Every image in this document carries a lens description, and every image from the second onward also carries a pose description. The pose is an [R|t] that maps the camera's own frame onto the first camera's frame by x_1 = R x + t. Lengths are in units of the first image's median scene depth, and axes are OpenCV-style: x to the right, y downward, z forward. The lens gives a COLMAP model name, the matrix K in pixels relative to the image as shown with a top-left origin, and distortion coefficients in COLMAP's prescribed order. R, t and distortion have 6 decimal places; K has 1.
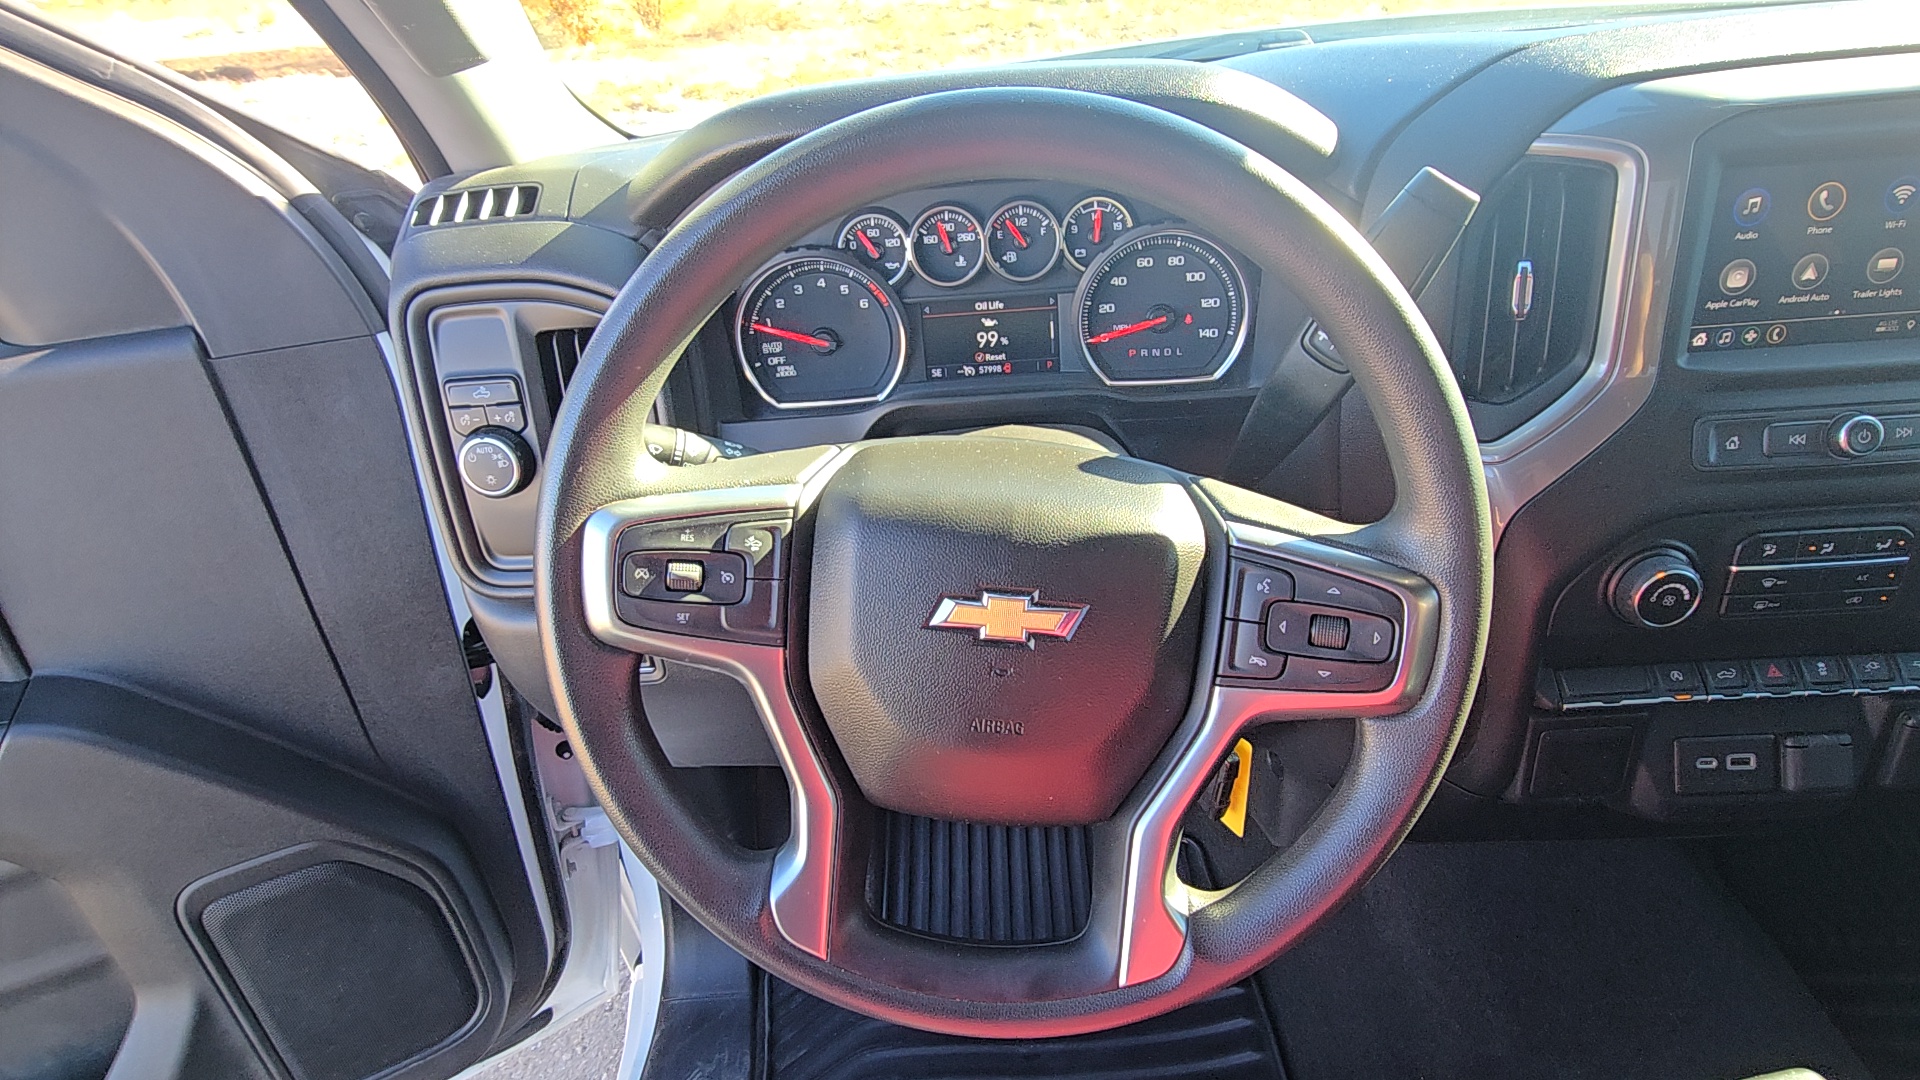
lens RADIAL K [[969.2, 0, 977.3], [0, 969.2, 543.9], [0, 0, 1]] dist [0.001740, 0.001141]
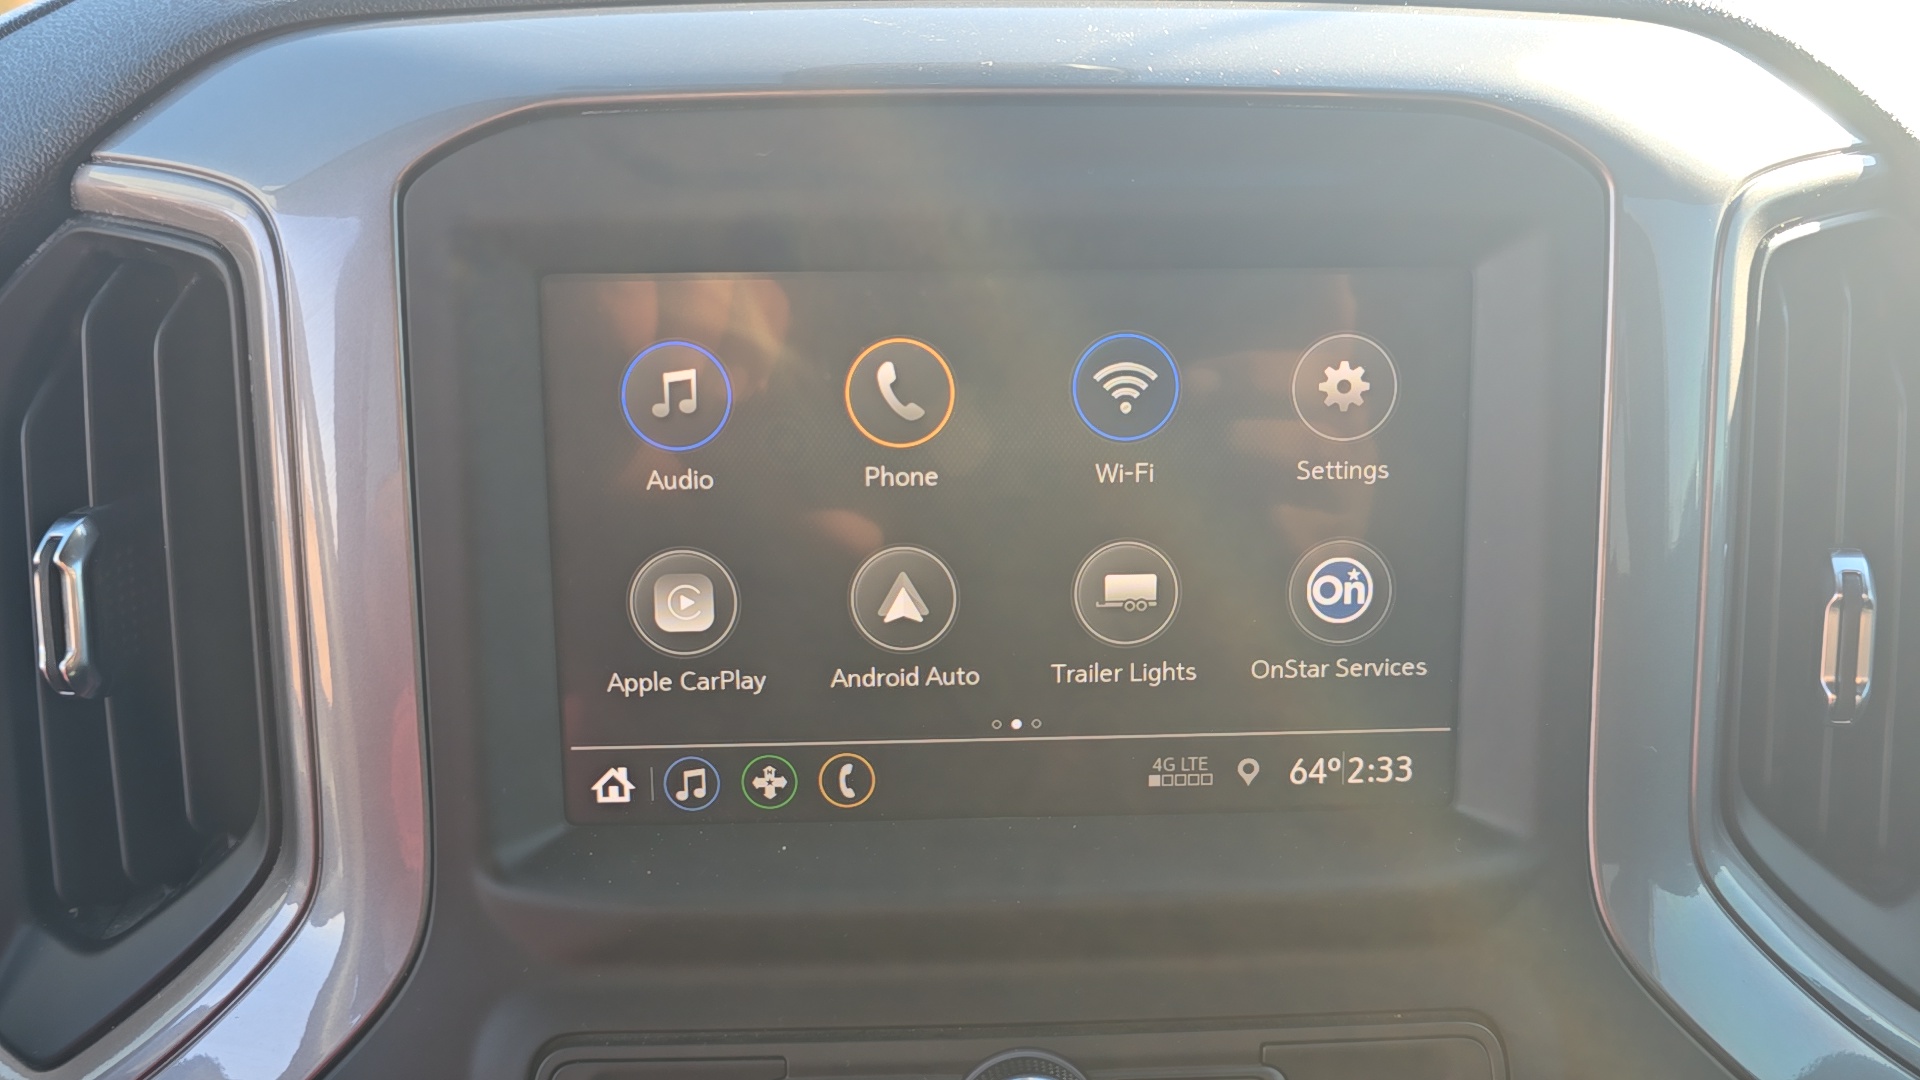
lens RADIAL K [[1590.8, 0, 962.4], [0, 1590.8, 542.8], [0, 0, 1]] dist [-0.013000, -0.006940]
pose [[0.996936, 0.052182, 0.058269, 0.838536], [-0.037883, 0.973858, -0.223974, -0.178943], [-0.068433, 0.221081, 0.972852, 0.475616]]
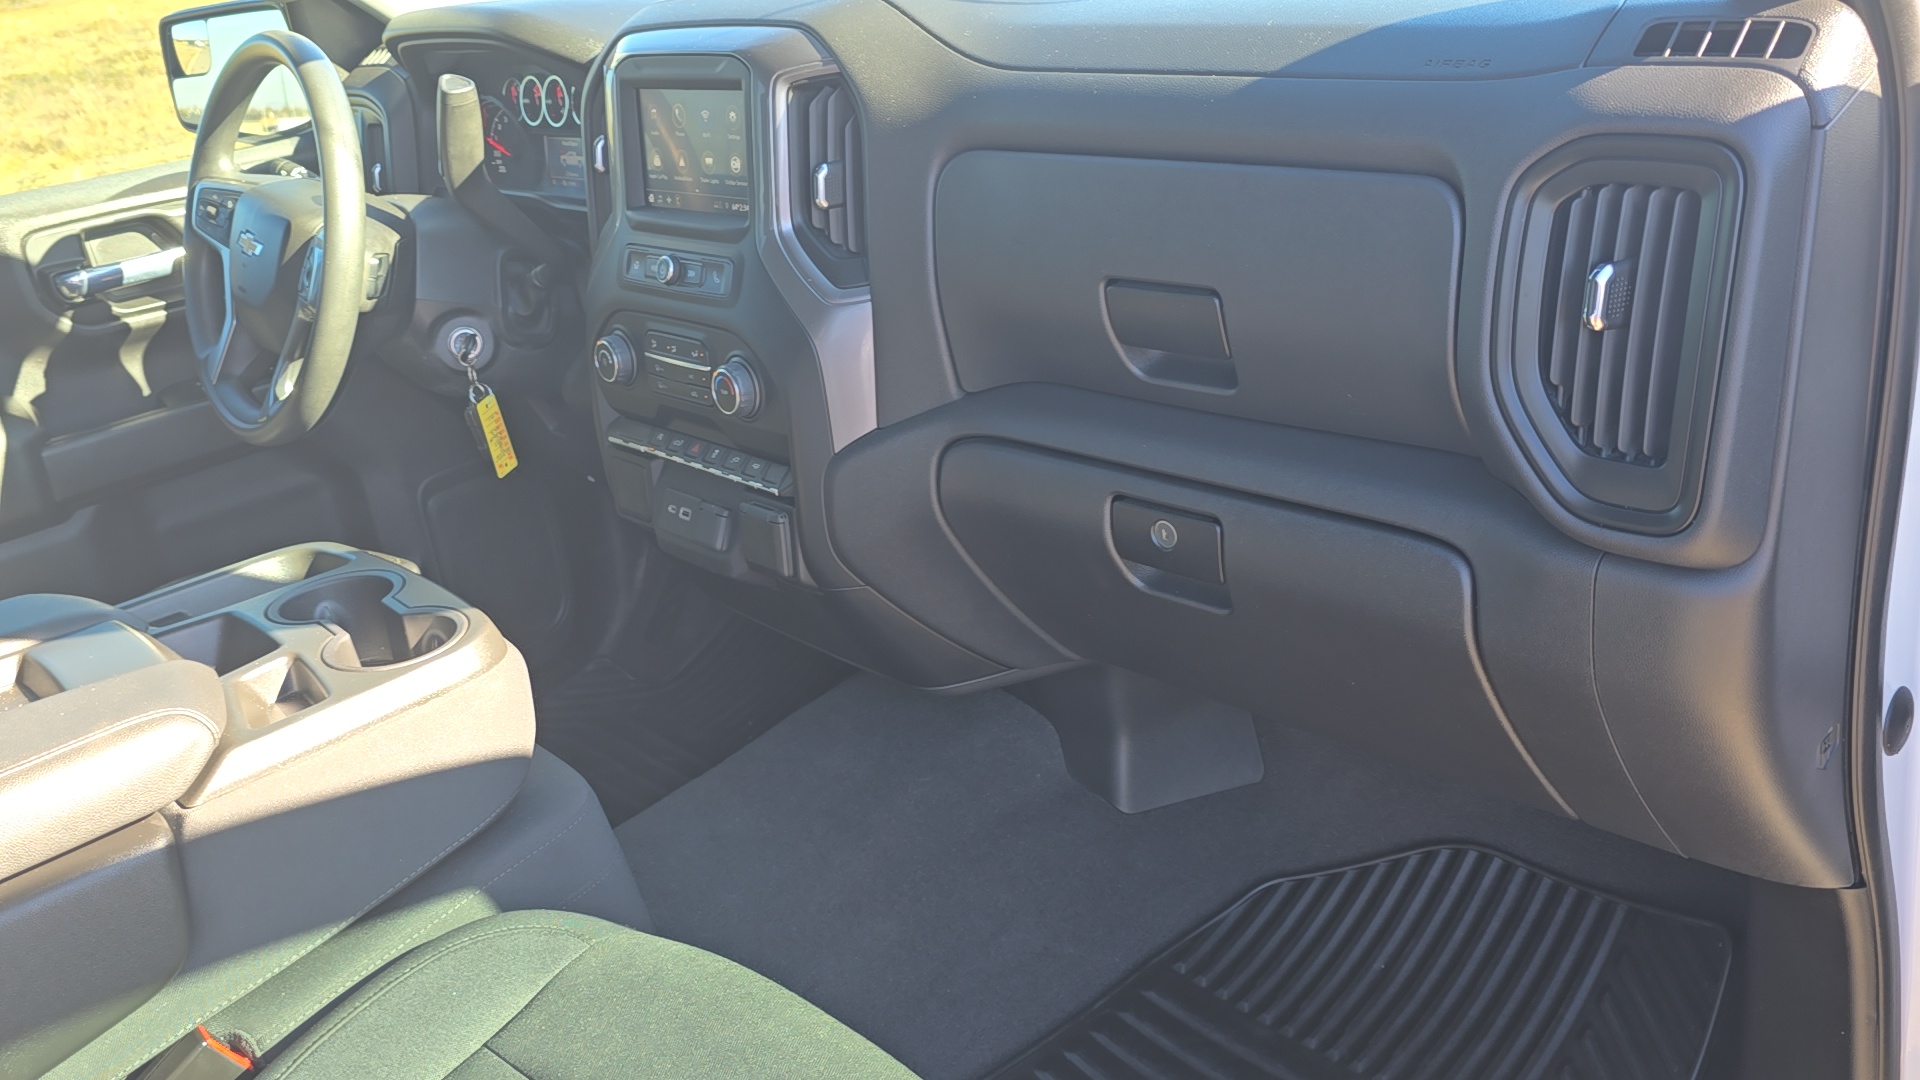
lens RADIAL K [[1590.8, 0, 962.4], [0, 1590.8, 542.8], [0, 0, 1]] dist [-0.013000, -0.006940]
pose [[0.688968, 0.273281, -0.671298, 2.969619], [-0.290864, 0.952590, 0.089274, -0.060139], [0.663869, 0.133749, 0.735792, -0.454098]]
